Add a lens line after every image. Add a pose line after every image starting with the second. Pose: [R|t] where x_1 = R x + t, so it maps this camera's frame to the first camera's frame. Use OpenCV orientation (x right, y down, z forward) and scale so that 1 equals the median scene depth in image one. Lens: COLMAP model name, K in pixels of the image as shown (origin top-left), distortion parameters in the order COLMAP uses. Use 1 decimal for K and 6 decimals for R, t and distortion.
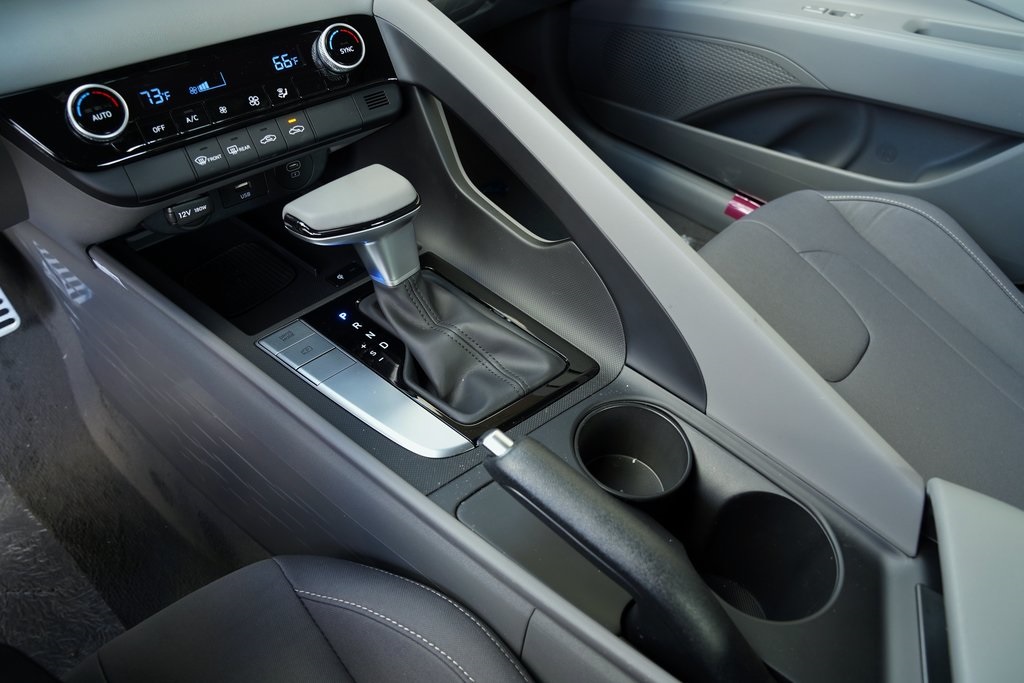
lens RADIAL K [[708.4, 0, 513.6], [0, 708.4, 346.5], [0, 0, 1]] dist [-0.121062, 0.072400]
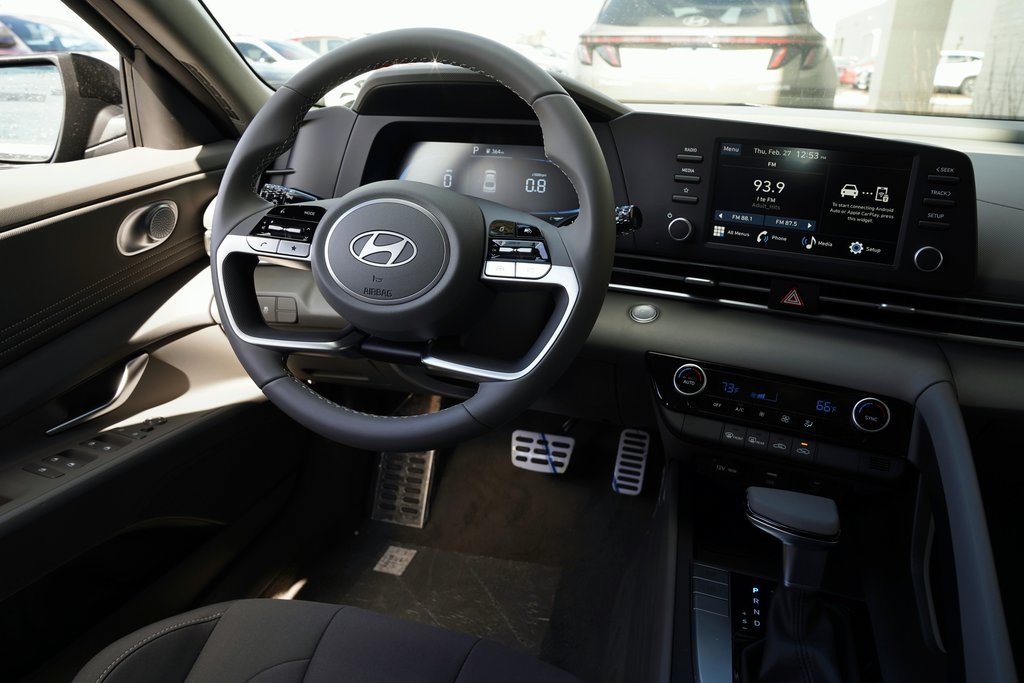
lens RADIAL K [[708.4, 0, 515.0], [0, 708.4, 348.7], [0, 0, 1]] dist [-0.121062, 0.072400]
pose [[0.424616, 0.296546, -0.855431, 0.544237], [-0.642267, 0.764594, -0.053750, -0.033480], [0.638118, 0.572238, 0.515121, -0.162423]]
